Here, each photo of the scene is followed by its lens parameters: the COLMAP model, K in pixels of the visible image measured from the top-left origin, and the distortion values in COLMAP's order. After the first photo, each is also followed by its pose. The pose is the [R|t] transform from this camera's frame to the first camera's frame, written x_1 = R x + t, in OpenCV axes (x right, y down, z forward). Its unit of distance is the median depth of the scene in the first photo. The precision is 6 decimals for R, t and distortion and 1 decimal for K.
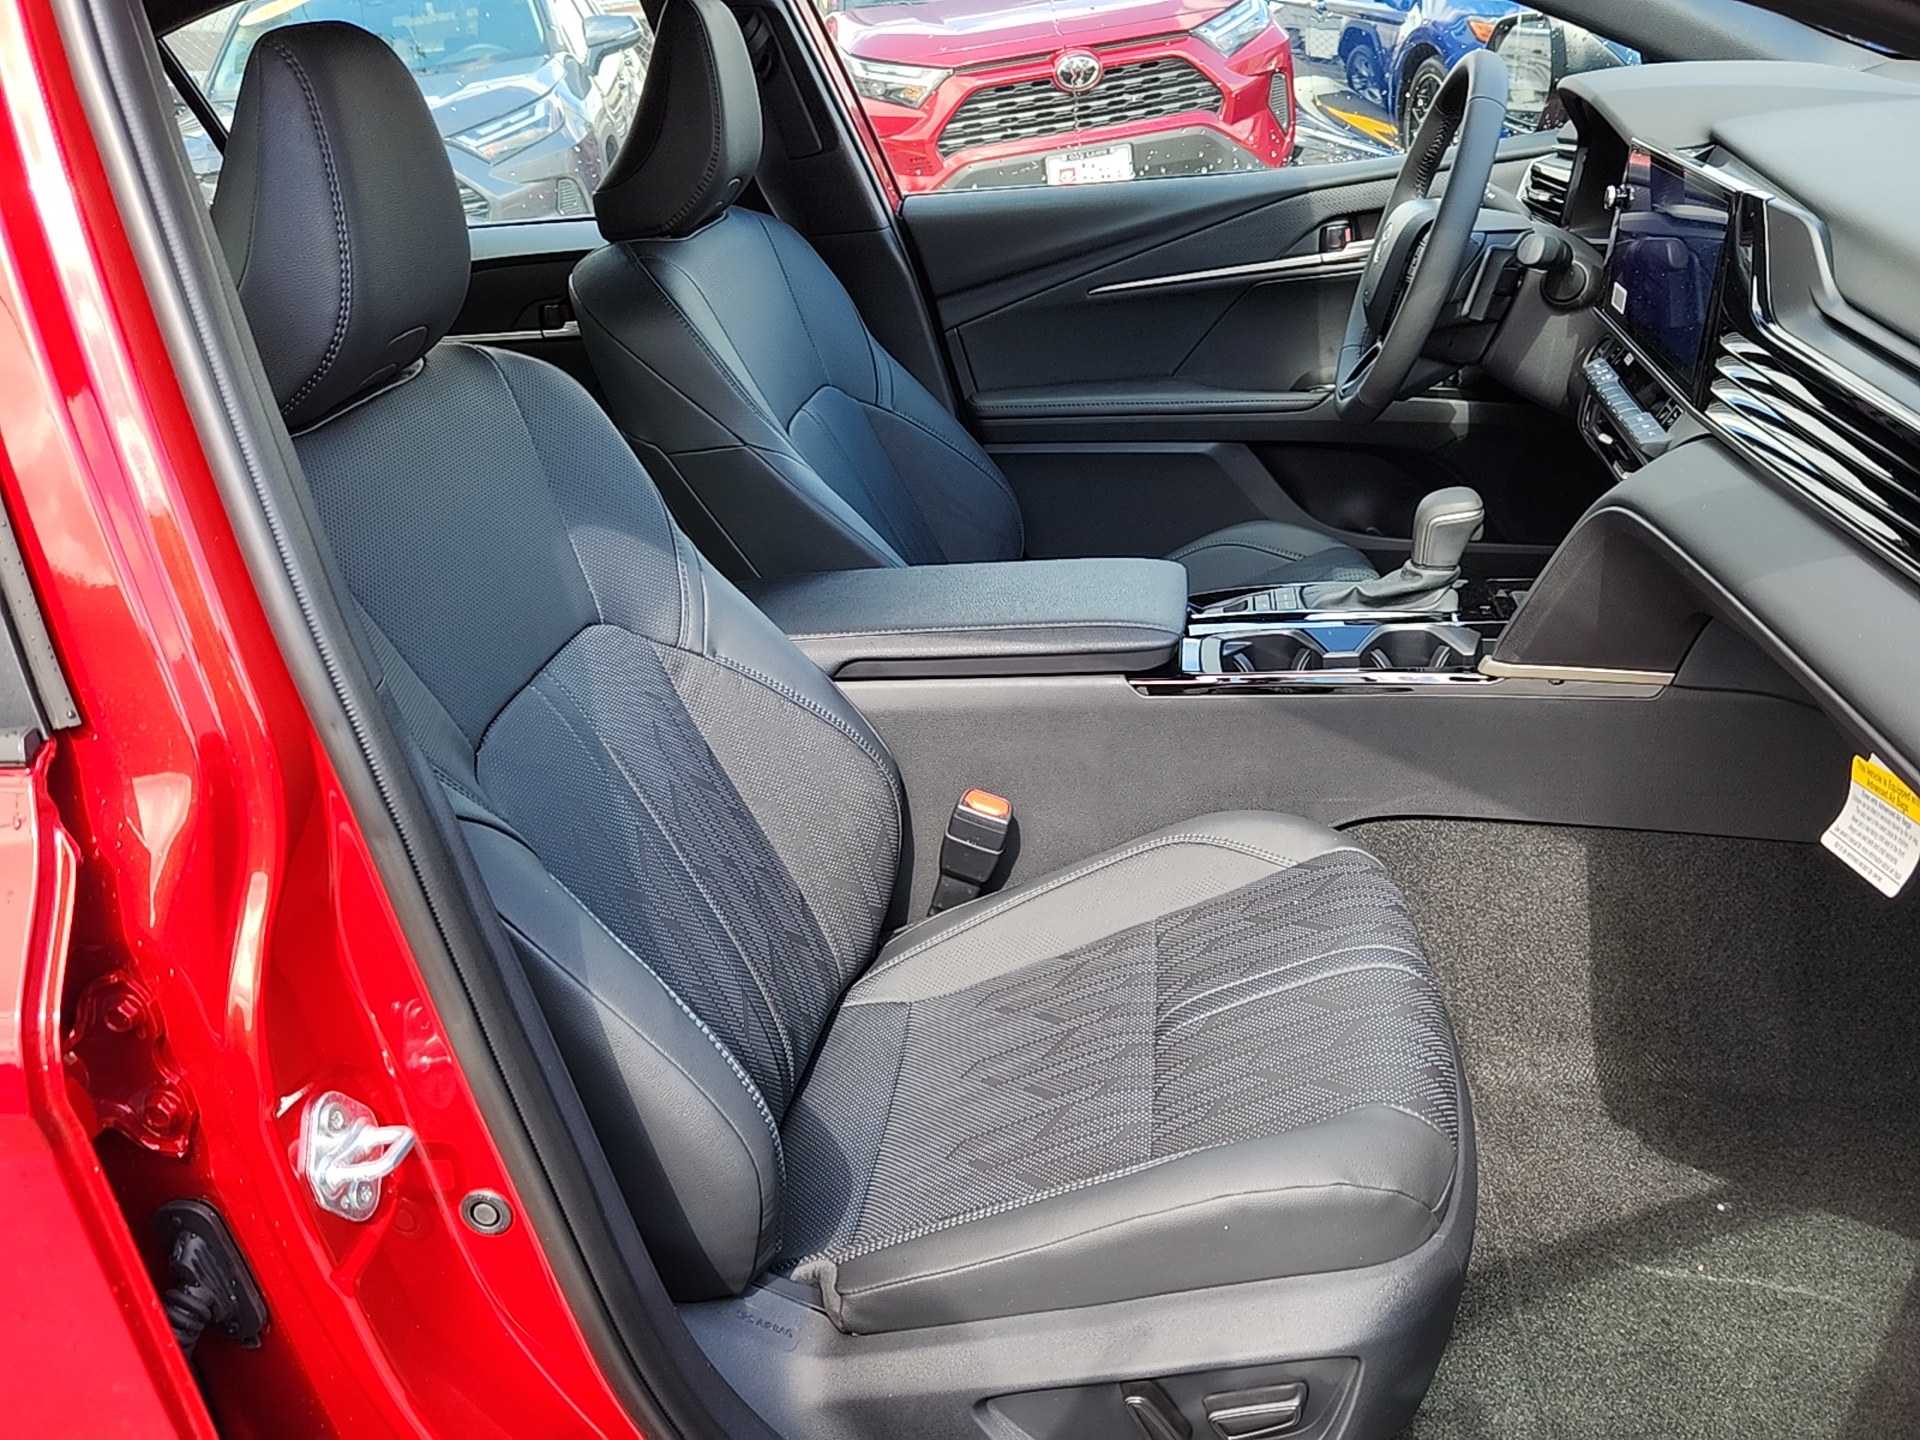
lens RADIAL K [[1833.9, 0, 961.5], [0, 1833.9, 708.9], [0, 0, 1]] dist [0.069526, -0.104213]
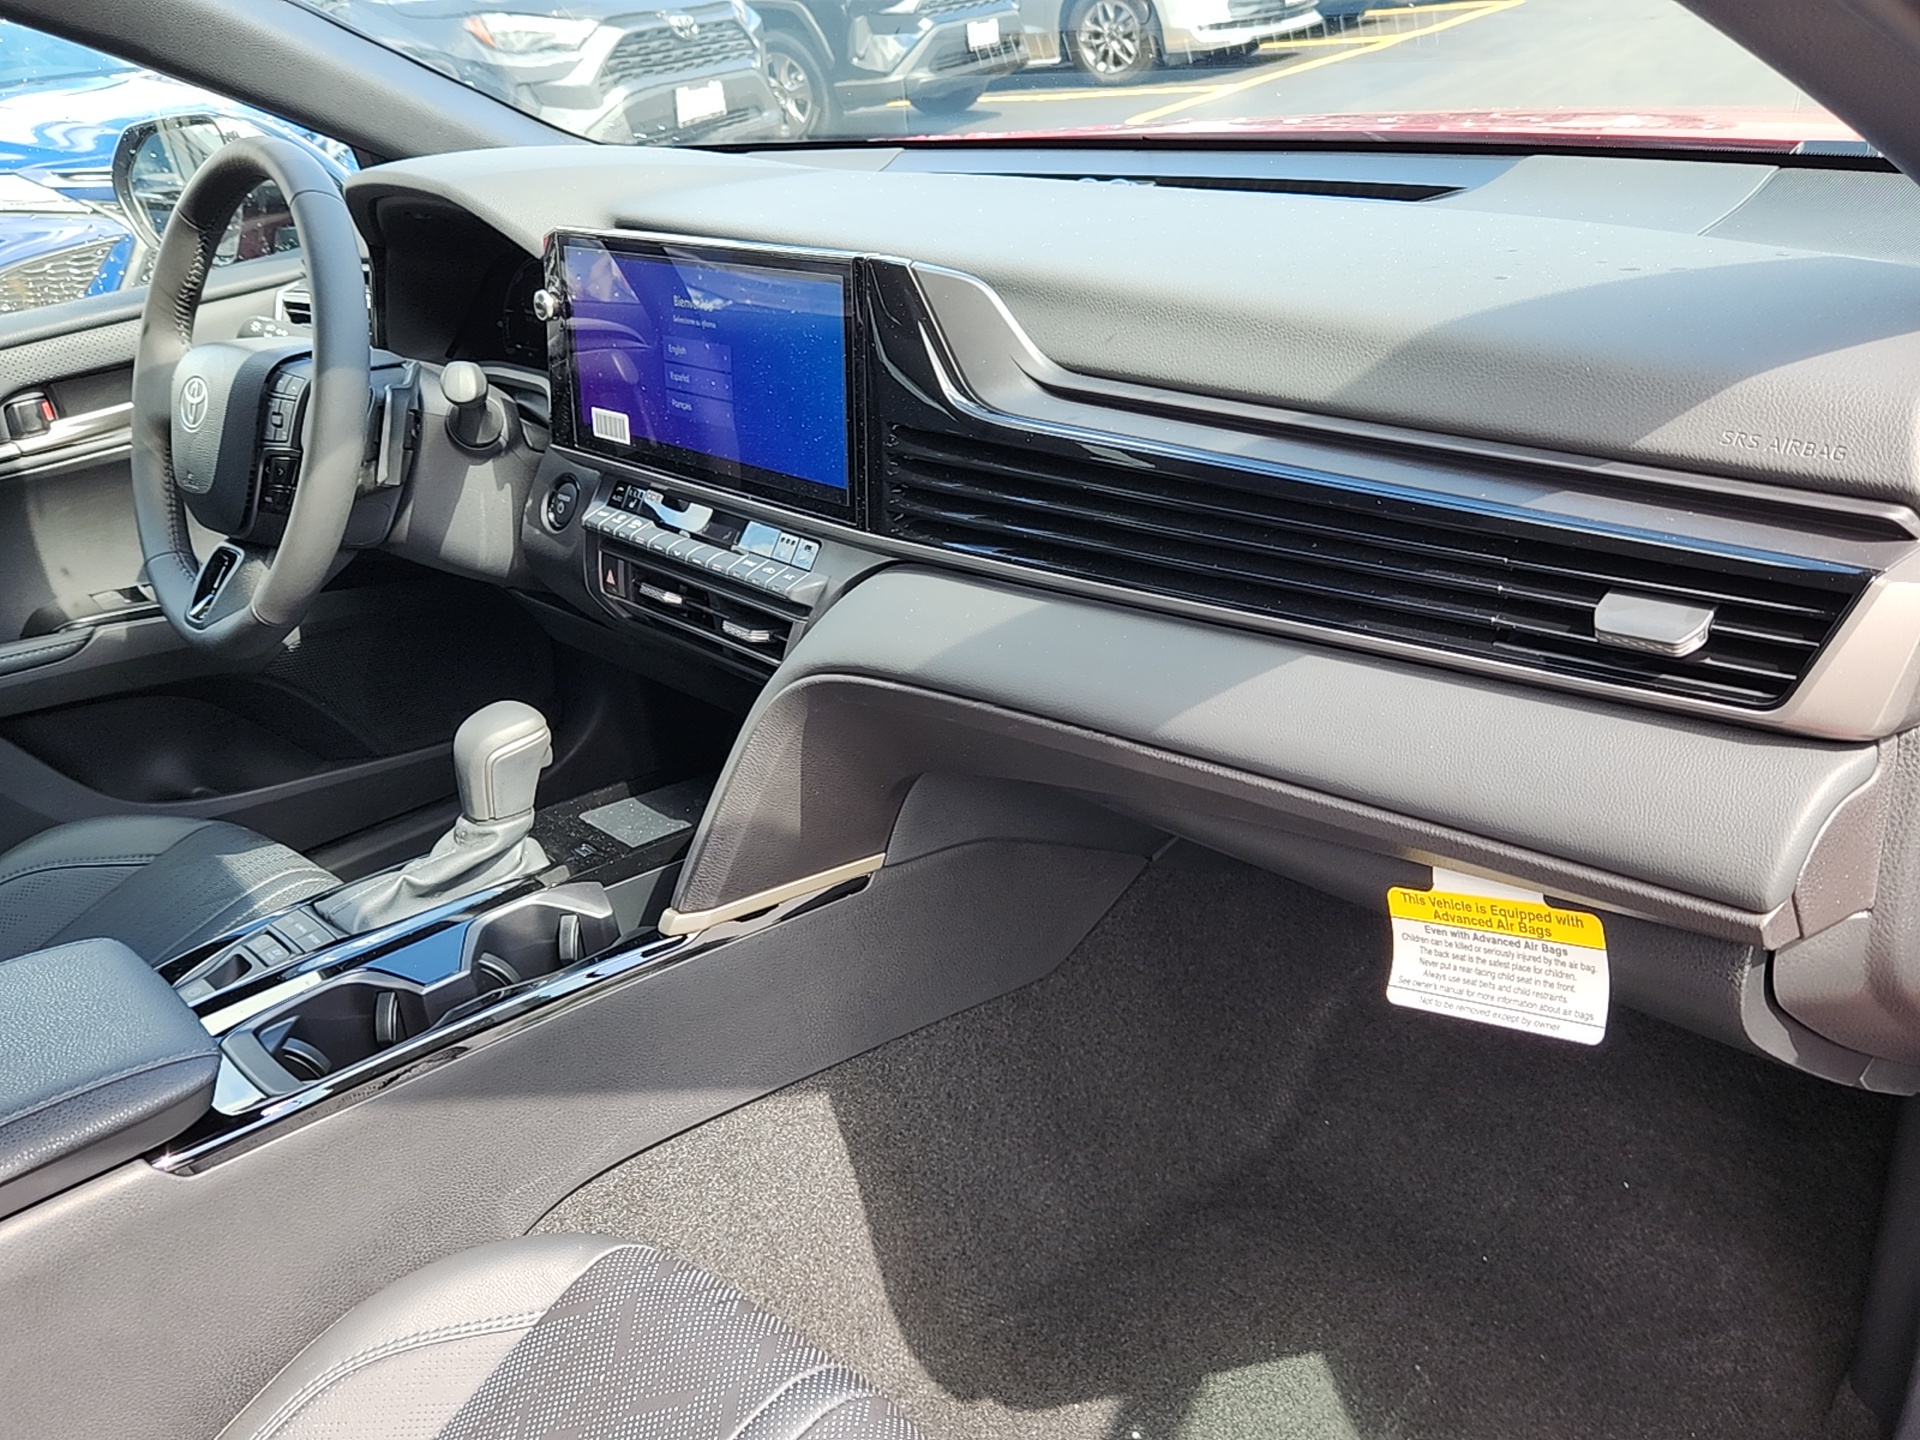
lens RADIAL K [[1647.5, 0, 976.9], [0, 1647.5, 721.2], [0, 0, 1]] dist [0.080770, -0.083623]
pose [[0.621014, -0.260796, 0.739140, -0.097466], [0.310112, 0.947825, 0.073877, -0.102624], [-0.719842, 0.183337, 0.669489, 0.423895]]
